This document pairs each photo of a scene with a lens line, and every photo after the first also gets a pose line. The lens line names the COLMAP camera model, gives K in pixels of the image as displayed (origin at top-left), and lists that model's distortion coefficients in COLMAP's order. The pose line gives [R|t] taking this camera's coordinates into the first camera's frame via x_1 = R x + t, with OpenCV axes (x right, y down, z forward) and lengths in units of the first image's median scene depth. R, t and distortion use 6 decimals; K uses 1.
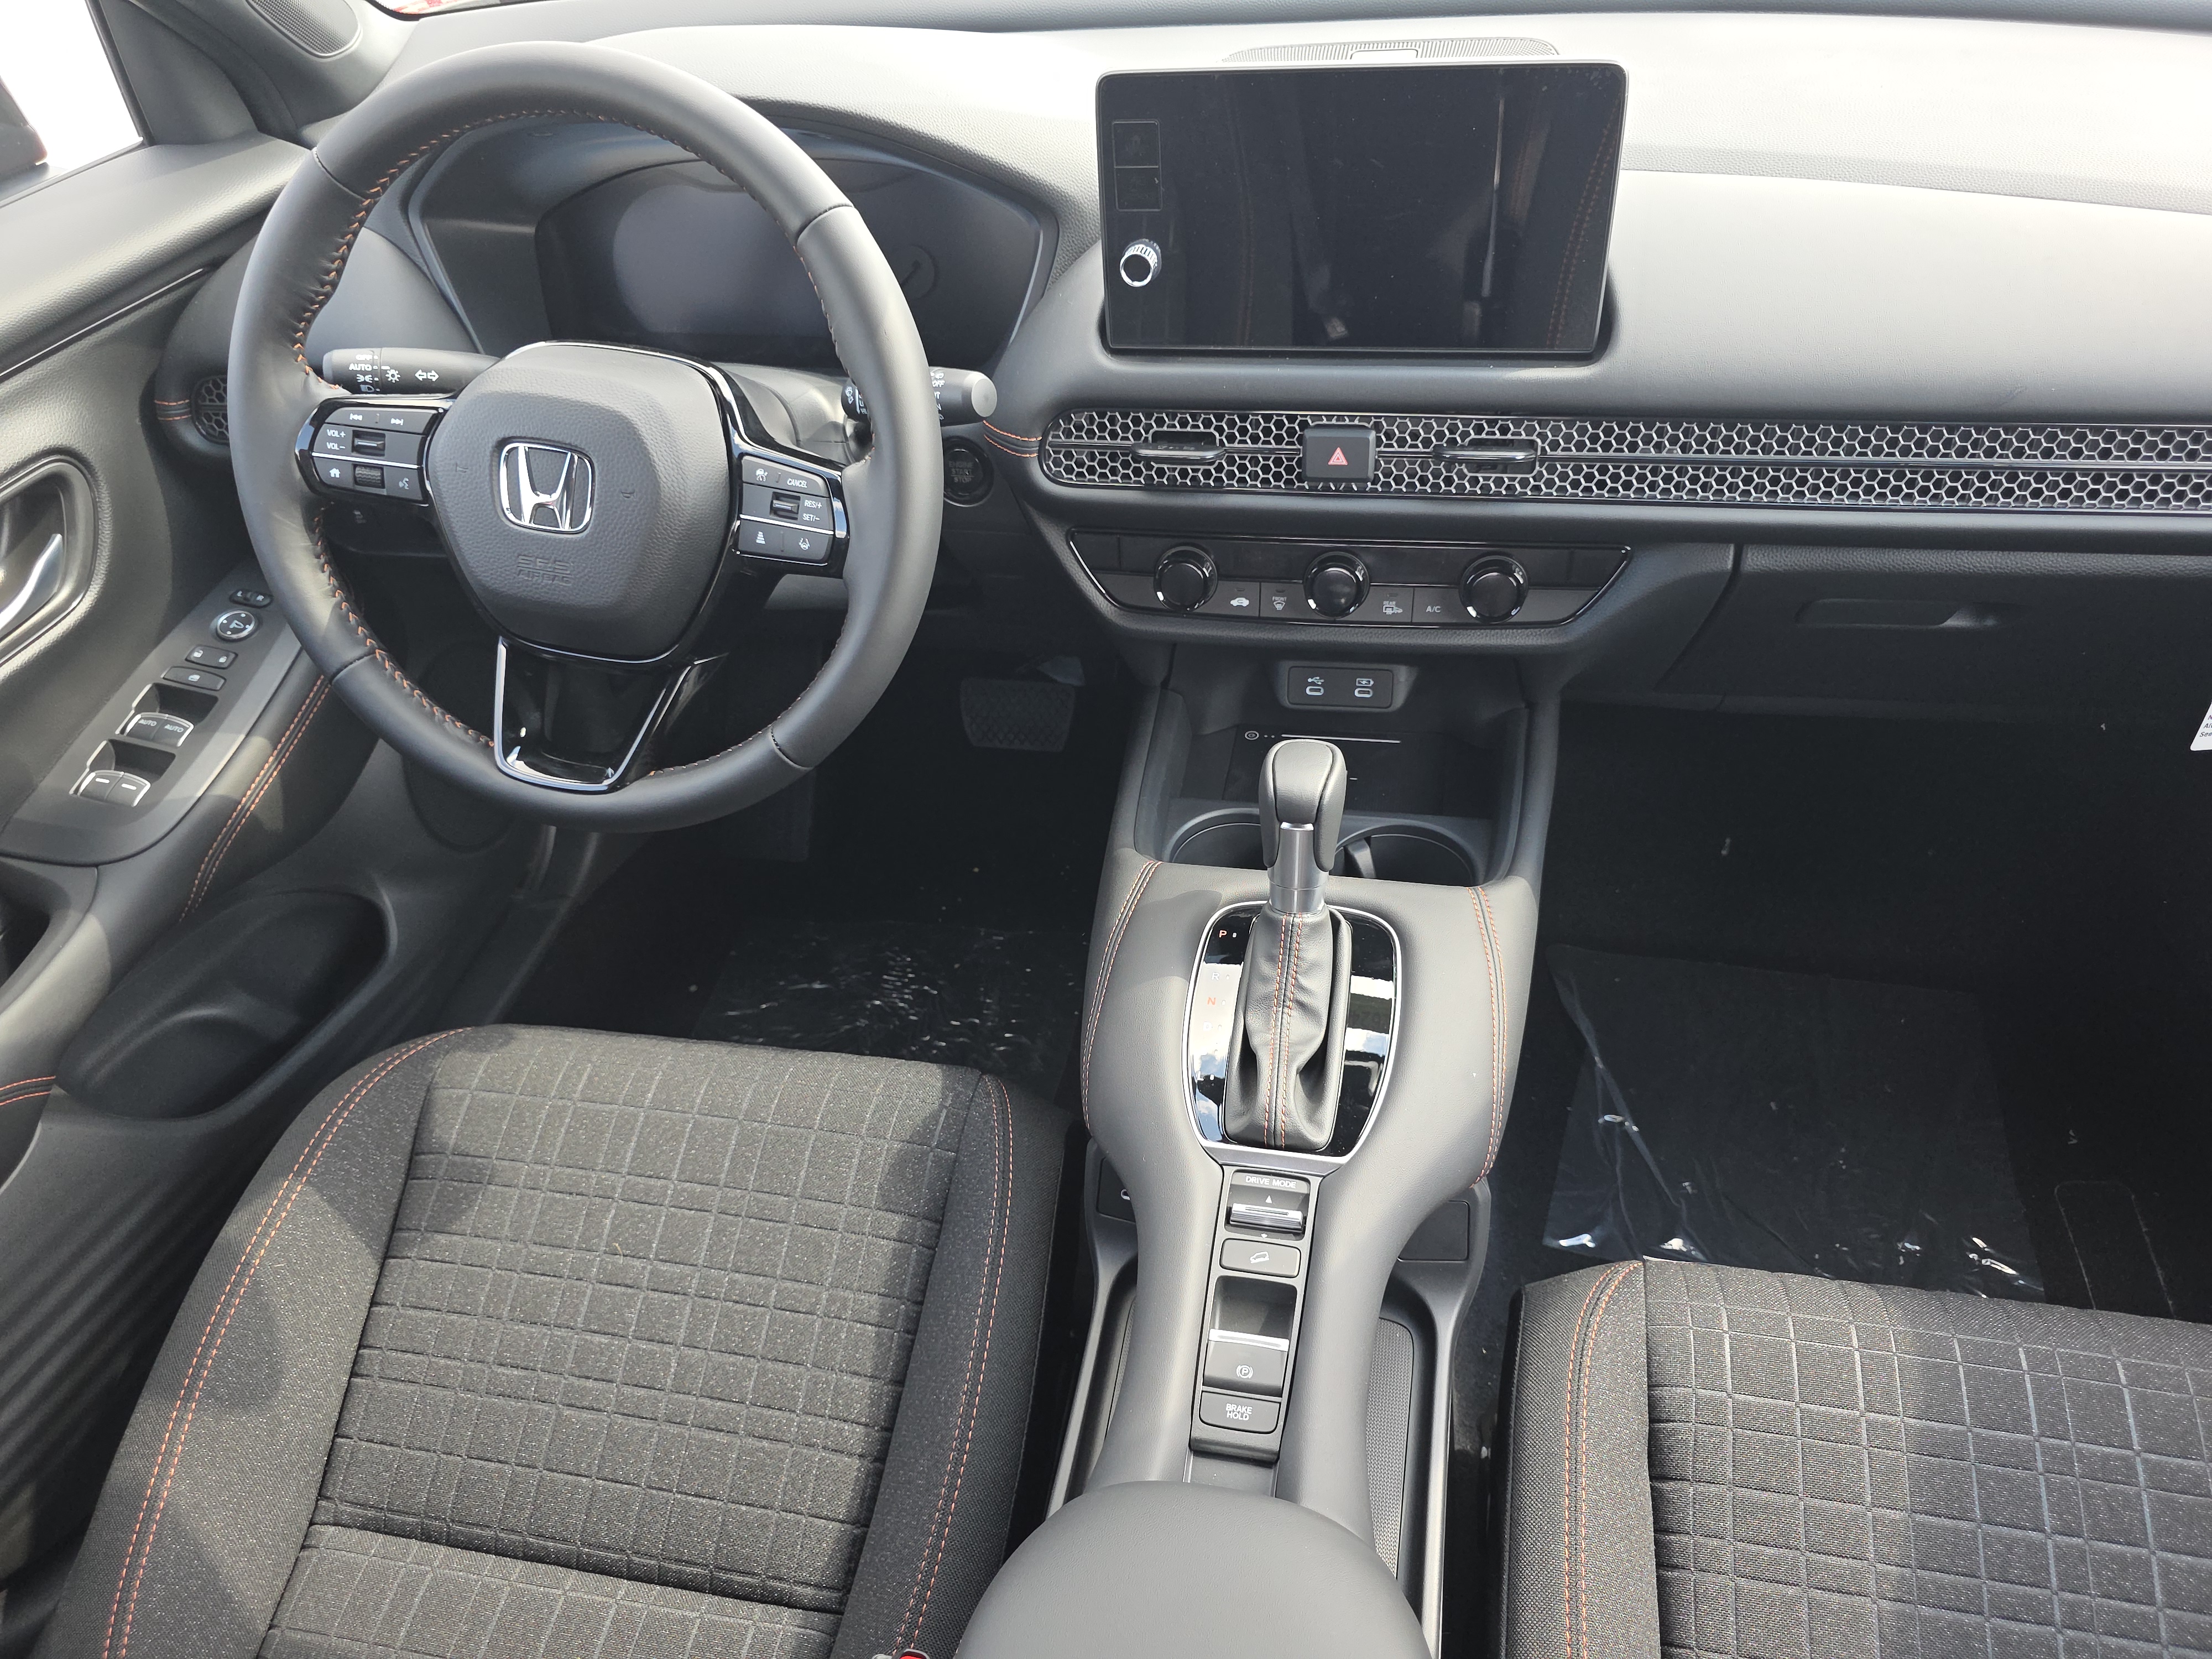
lens RADIAL K [[1505.7, 0, 1114.5], [0, 1505.7, 883.9], [0, 0, 1]] dist [0.017579, -0.030400]
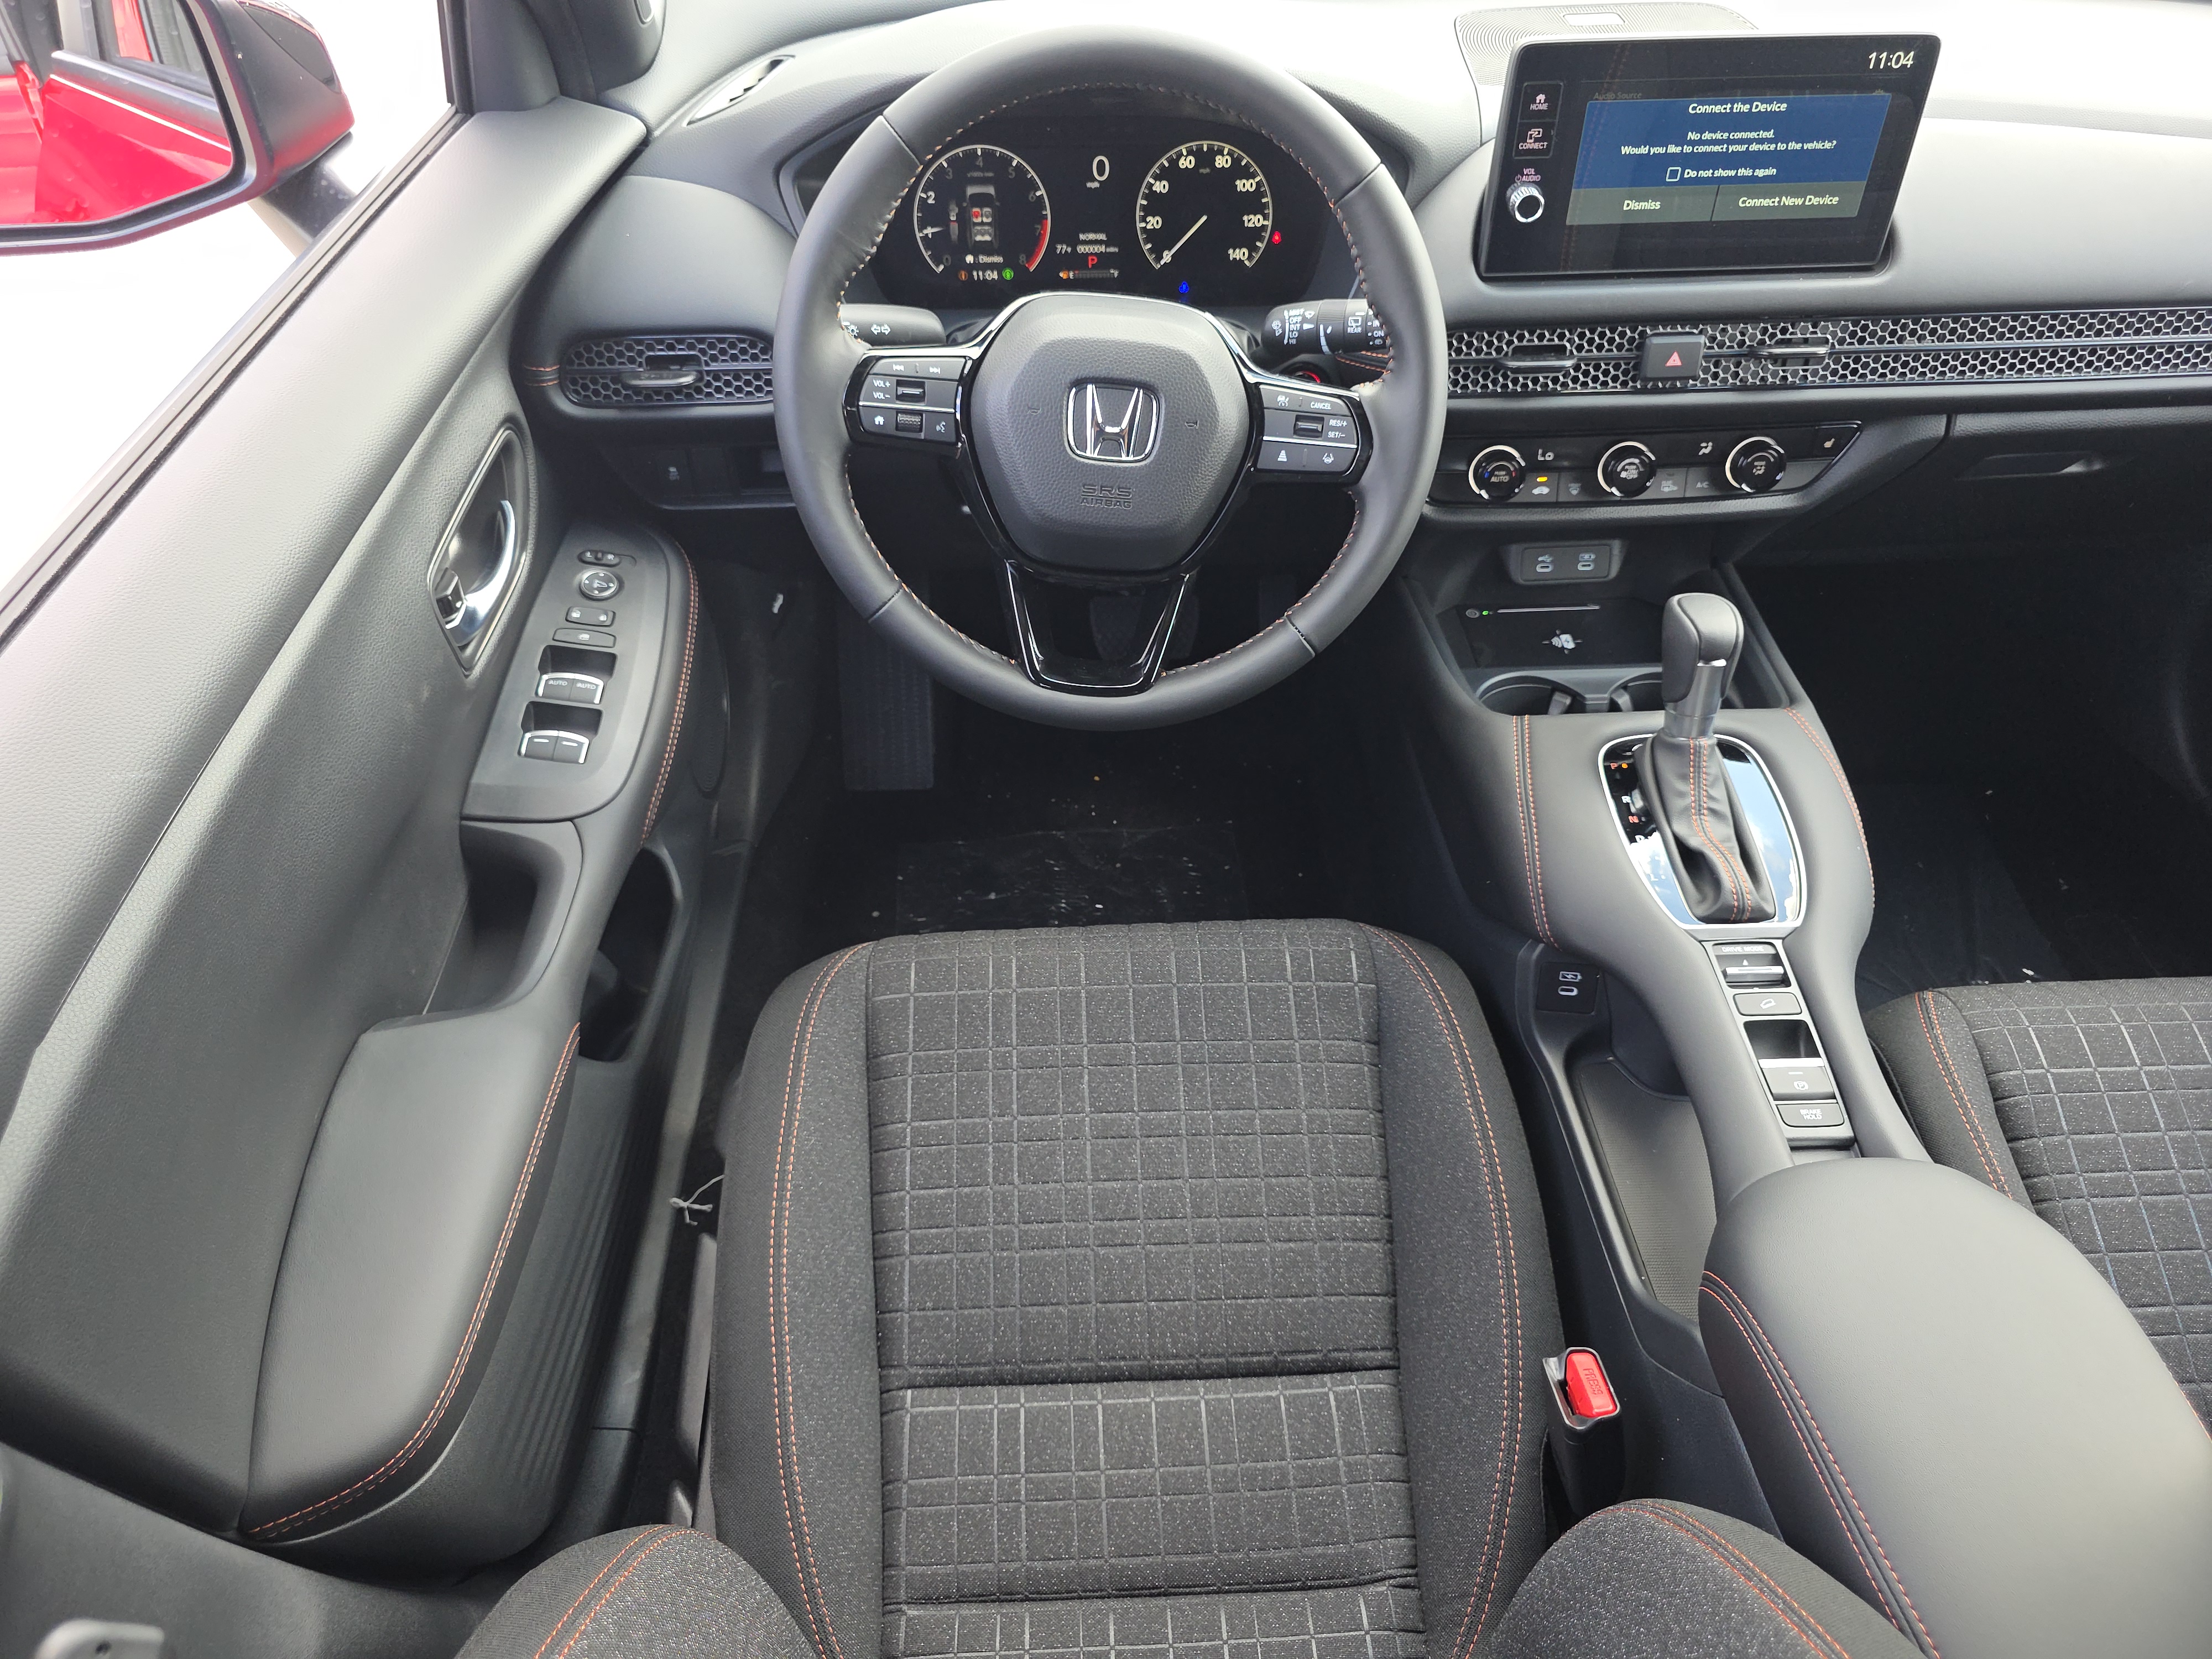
lens RADIAL K [[1505.7, 0, 1068.2], [0, 1505.7, 872.3], [0, 0, 1]] dist [0.017579, -0.030400]
pose [[0.973690, -0.117232, 0.195409, -0.602738], [0.110351, 0.992838, 0.045774, 0.015194], [-0.199375, -0.023006, 0.979653, -0.094779]]
